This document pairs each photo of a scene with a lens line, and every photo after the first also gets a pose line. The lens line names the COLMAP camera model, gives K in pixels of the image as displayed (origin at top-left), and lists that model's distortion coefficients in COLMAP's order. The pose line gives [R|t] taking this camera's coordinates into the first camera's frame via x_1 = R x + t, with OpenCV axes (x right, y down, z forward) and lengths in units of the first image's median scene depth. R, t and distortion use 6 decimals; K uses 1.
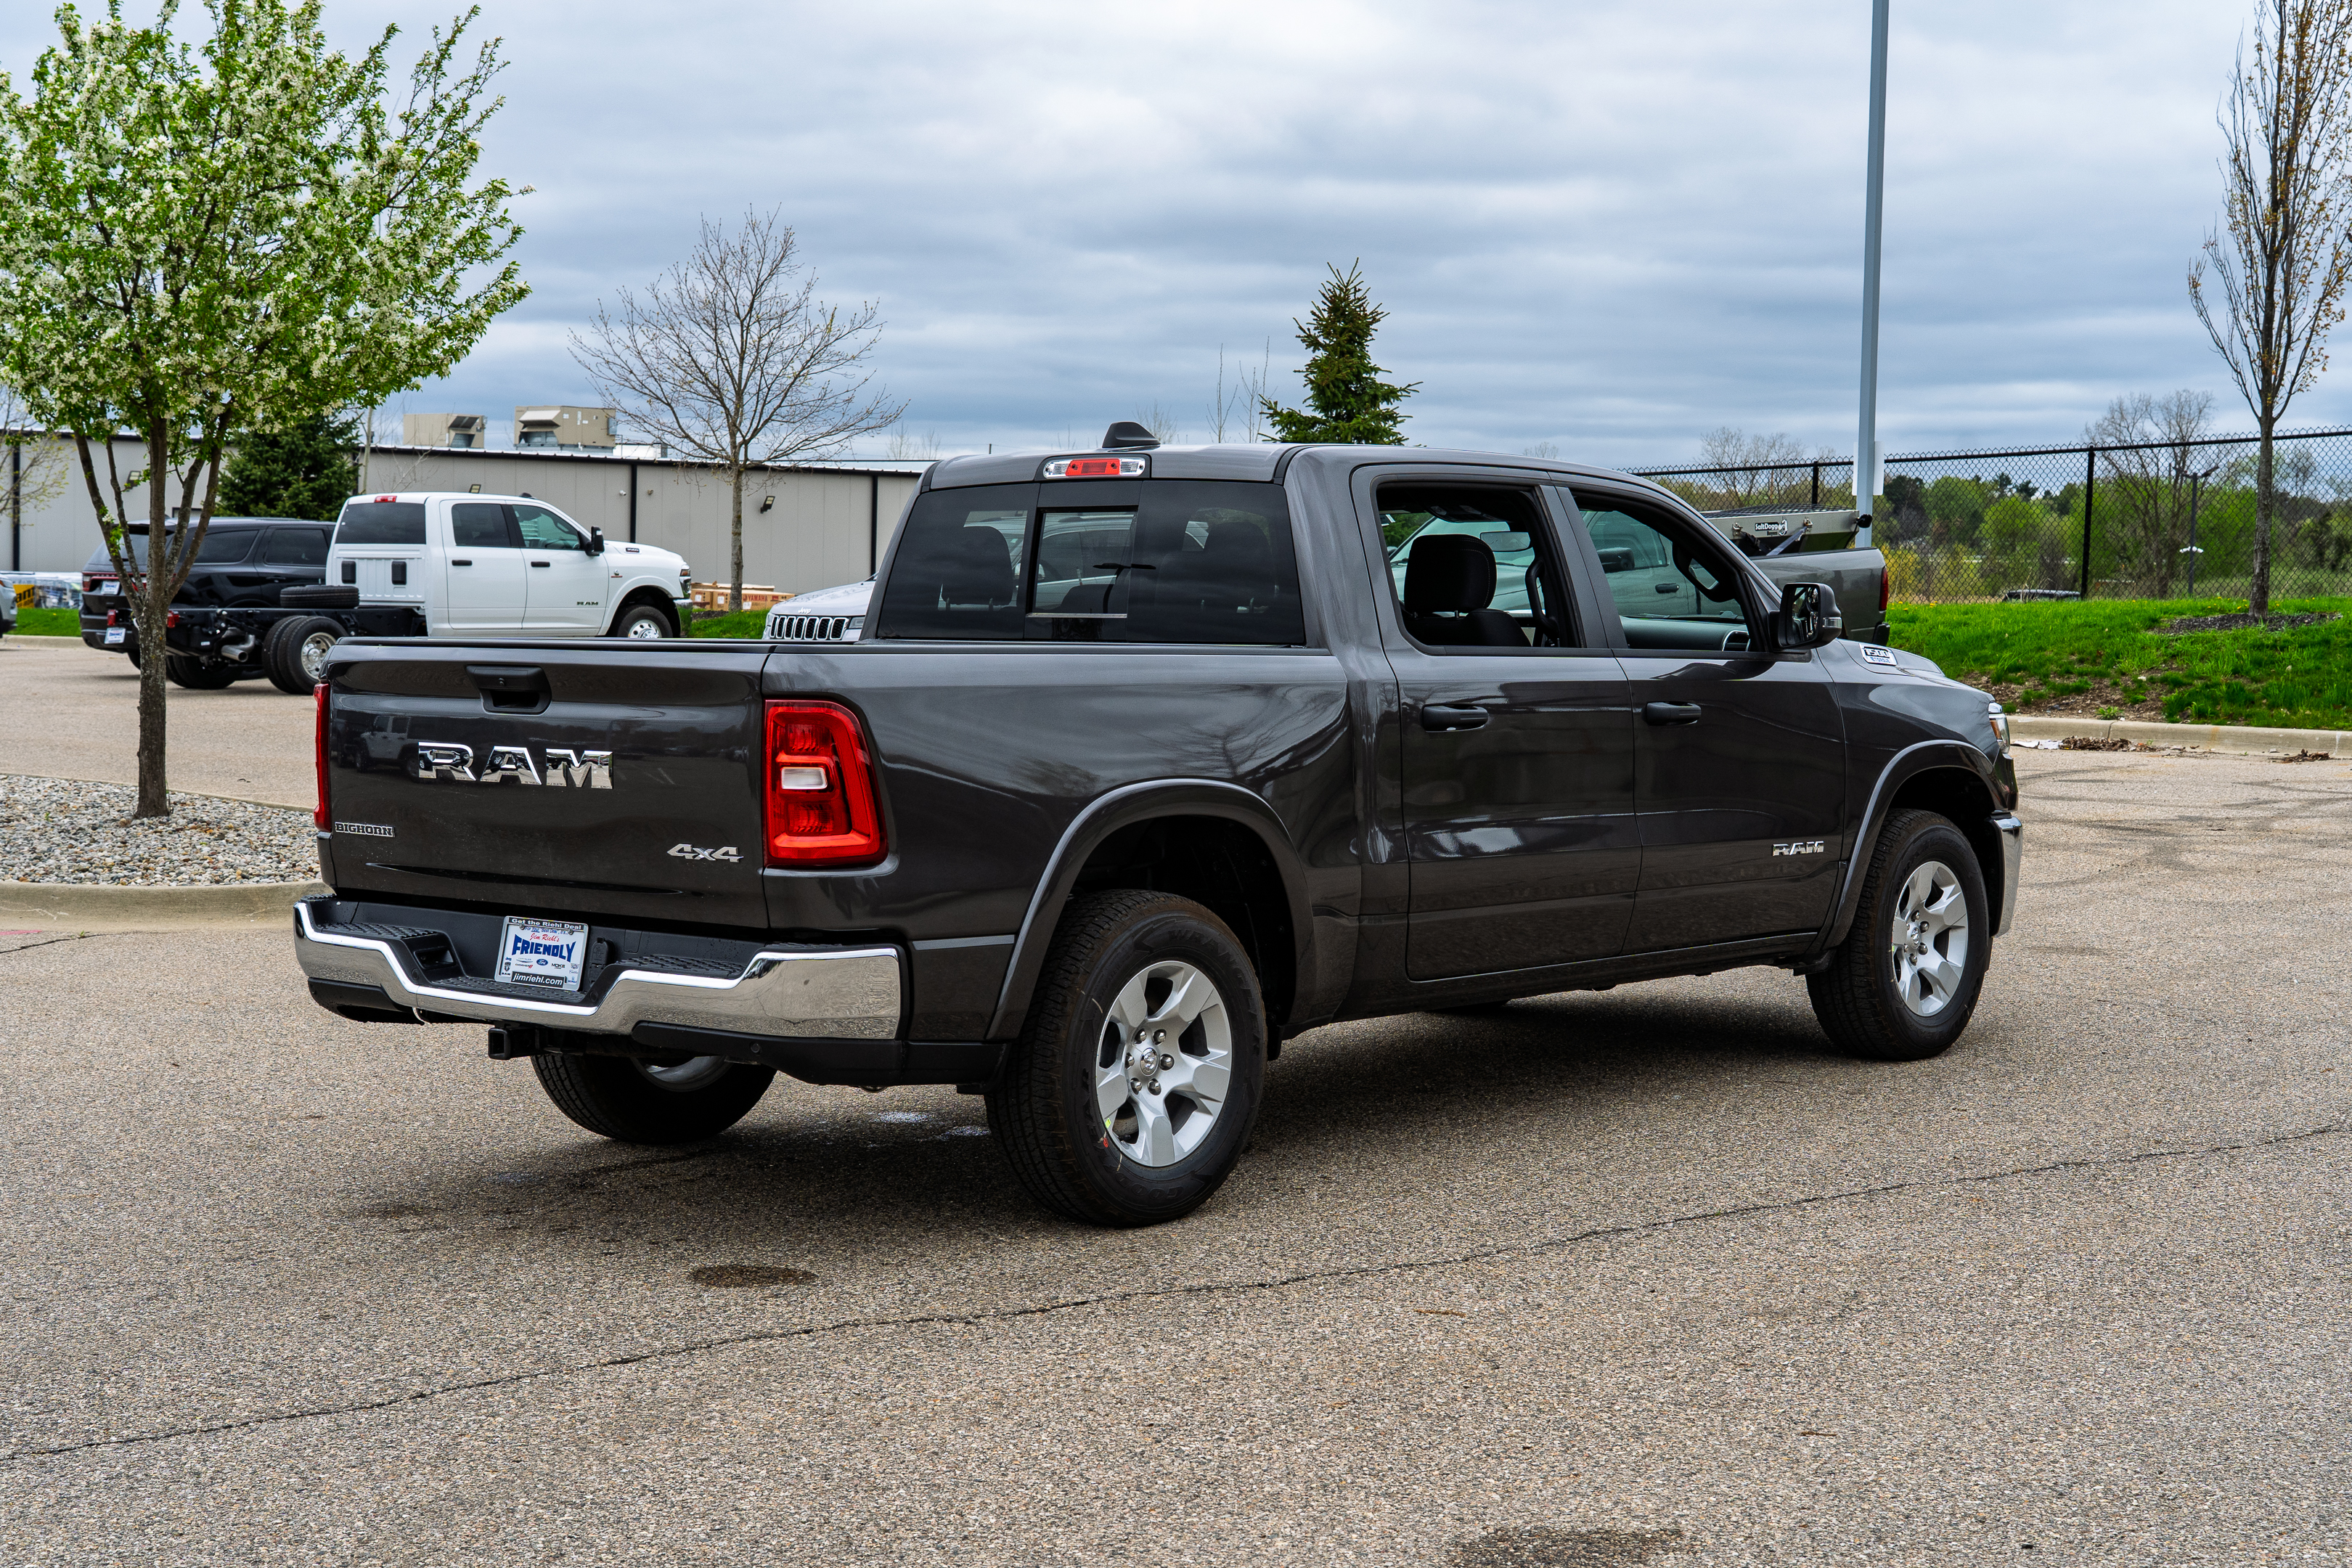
lens RADIAL K [[3443.8, 0, 1182.5], [0, 3443.8, 785.2], [0, 0, 1]] dist [0.002245, 0.006348]
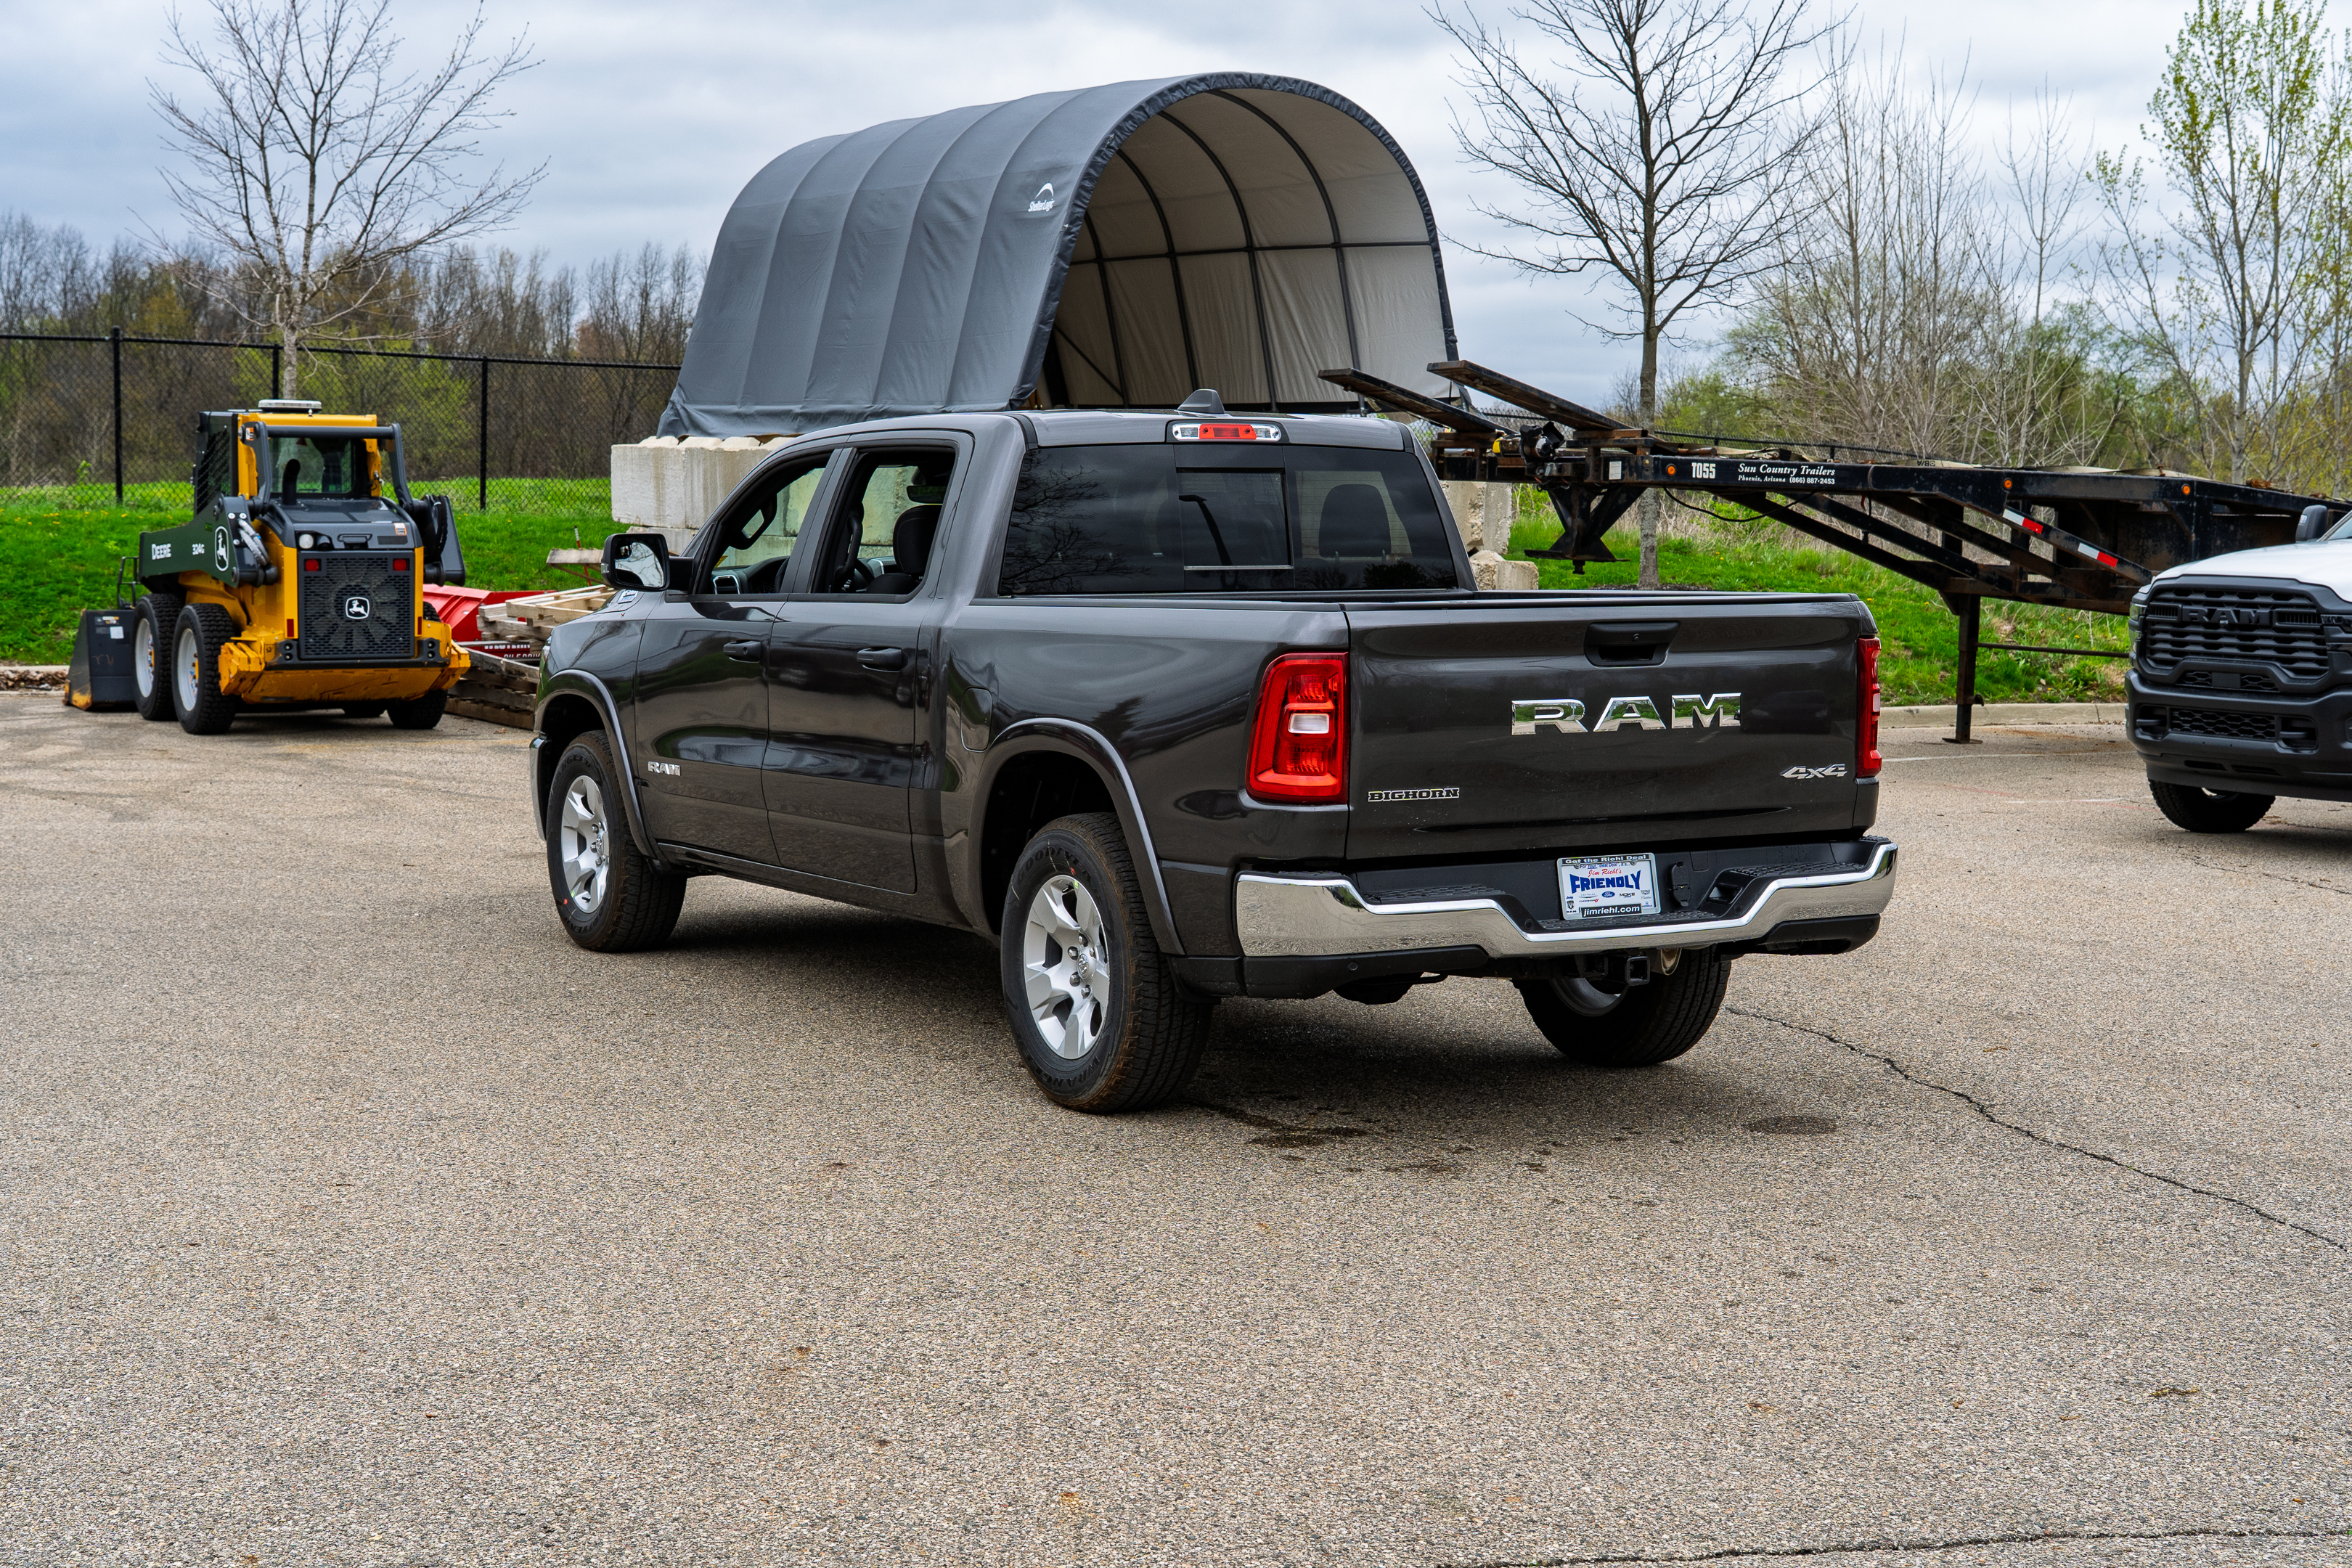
lens RADIAL K [[3449.8, 0, 1152.5], [0, 3449.8, 778.2], [0, 0, 1]] dist [0.002708, 0.020103]
pose [[0.331571, -0.075298, 0.940421, -1.229937], [0.053809, 0.996697, 0.060832, -0.057985], [-0.941895, 0.030433, 0.334527, 0.755357]]
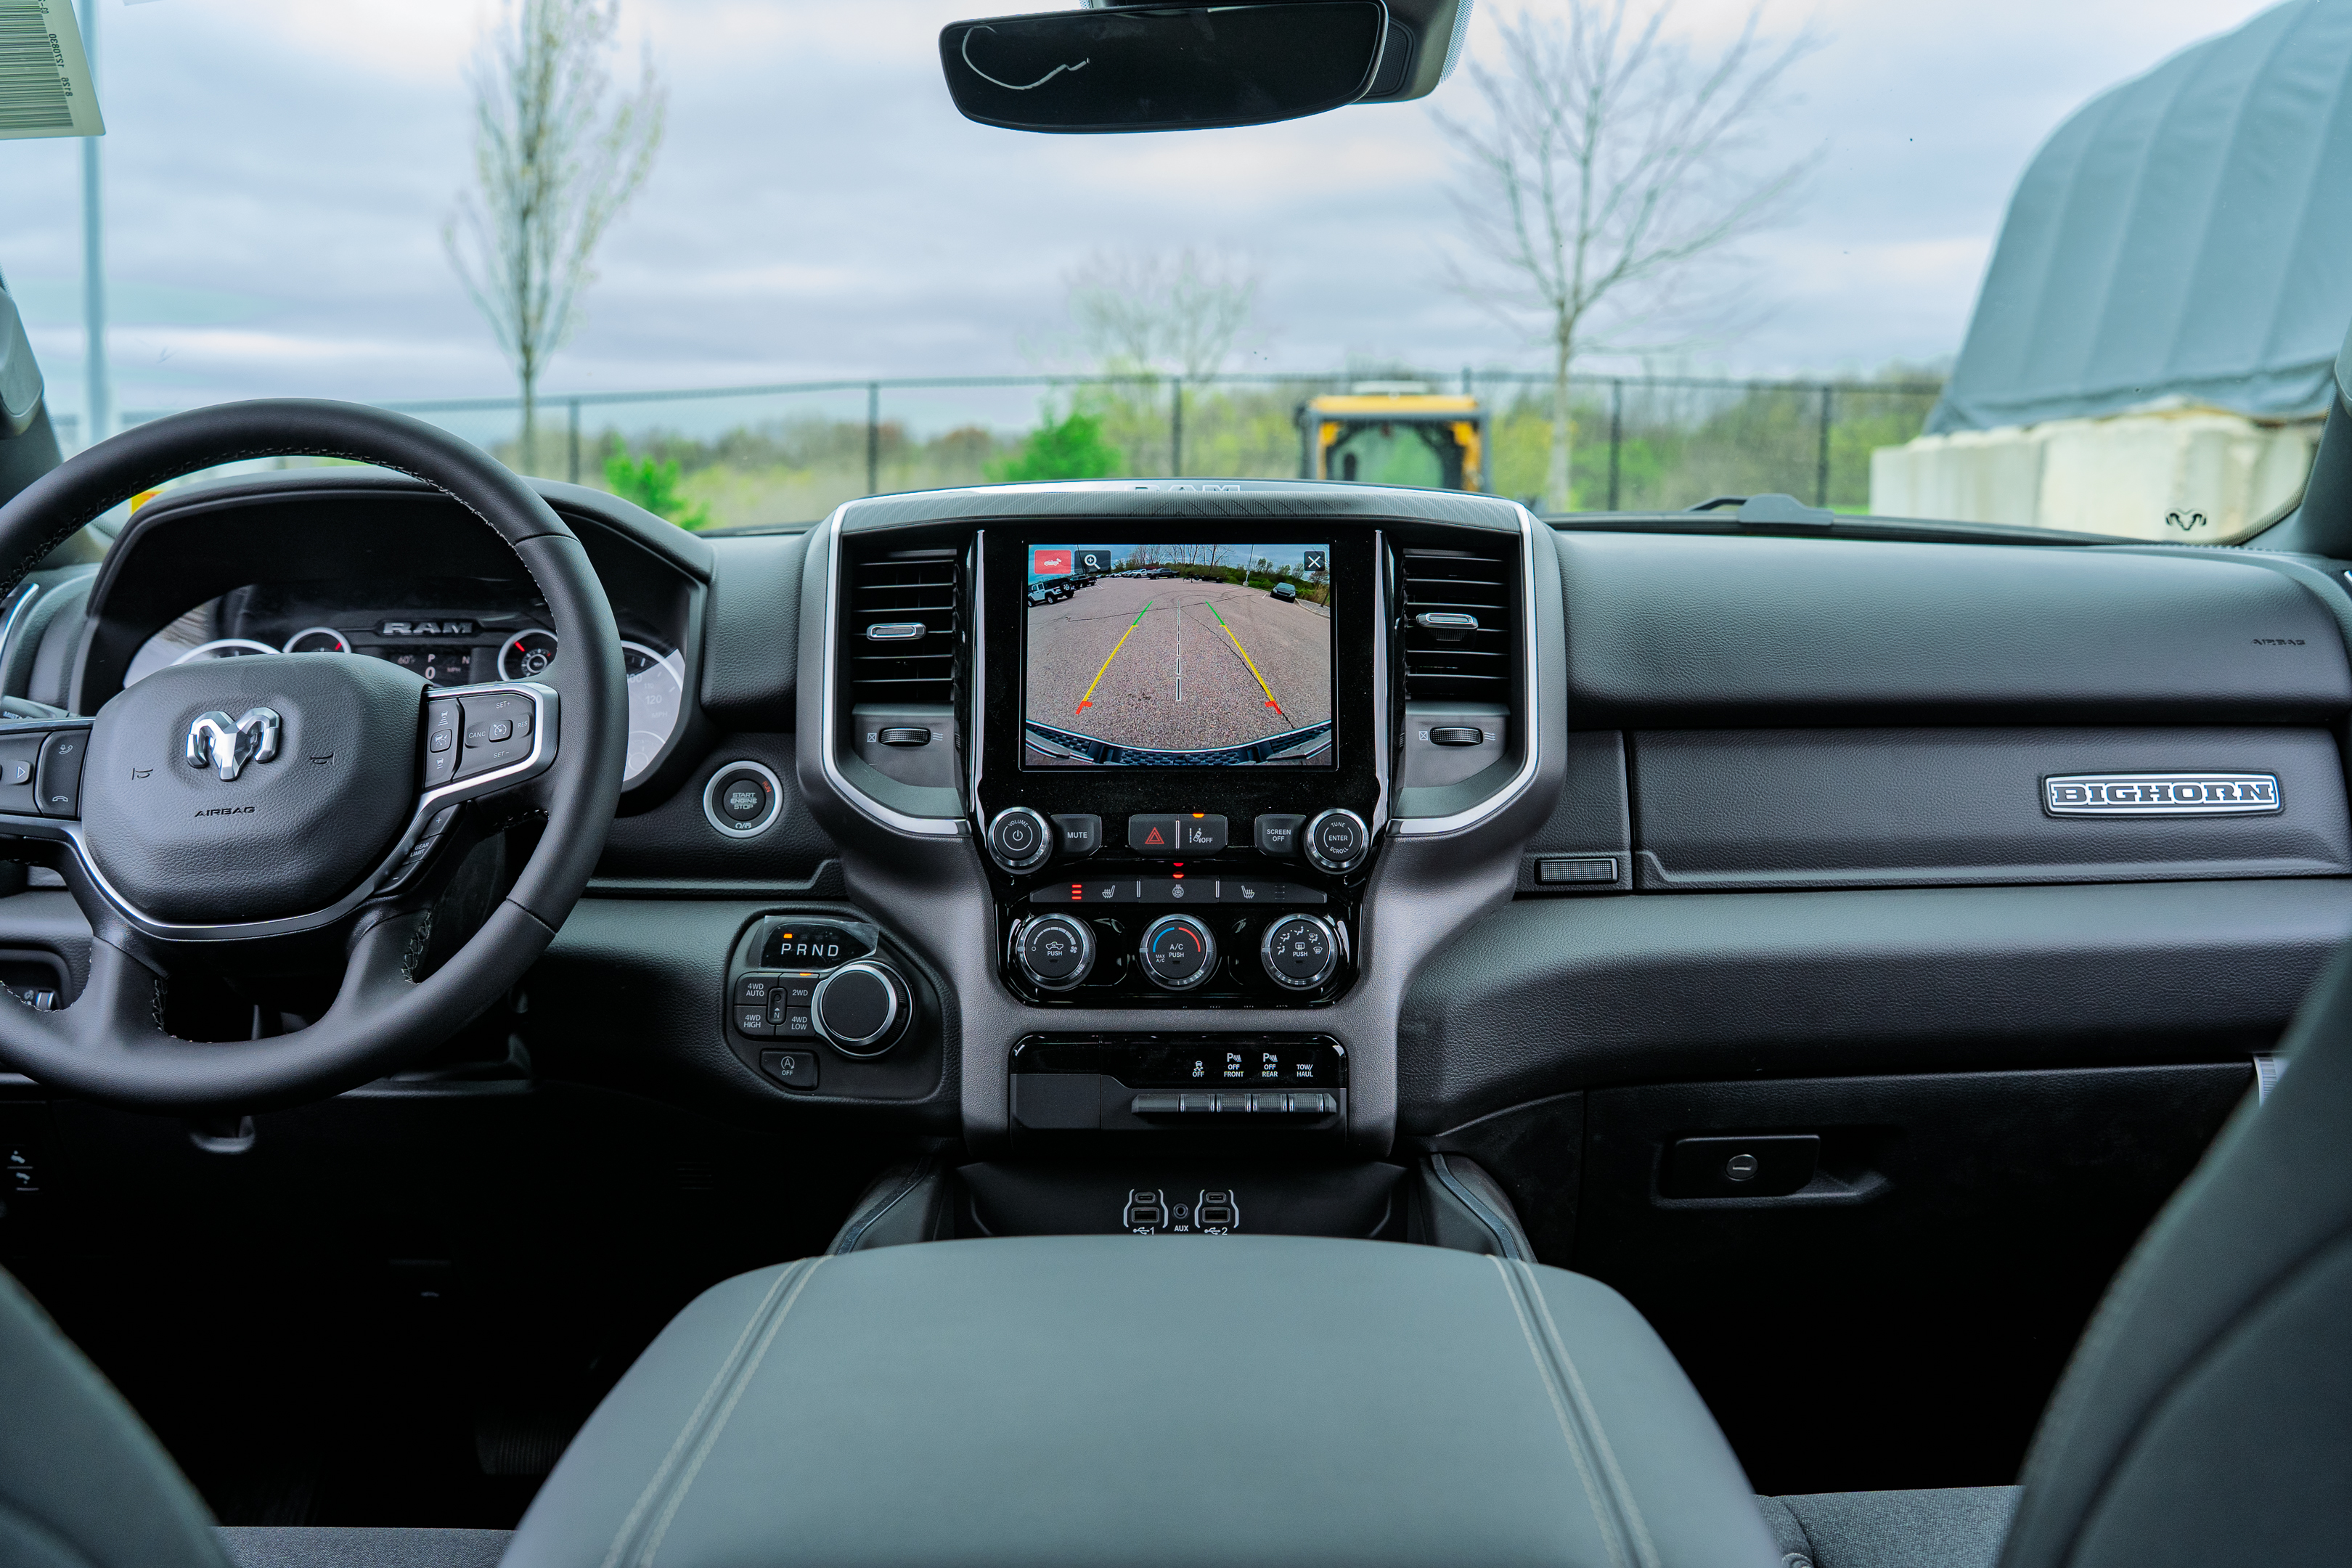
lens RADIAL K [[2374.5, 0, 1136.0], [0, 2374.5, 776.8], [0, 0, 1]] dist [0.004506, 0.002646]
pose [[0.775492, -0.061286, 0.628376, 0.029685], [0.039279, 0.998033, 0.048864, -0.053025], [-0.630134, -0.013212, 0.776374, 1.201633]]
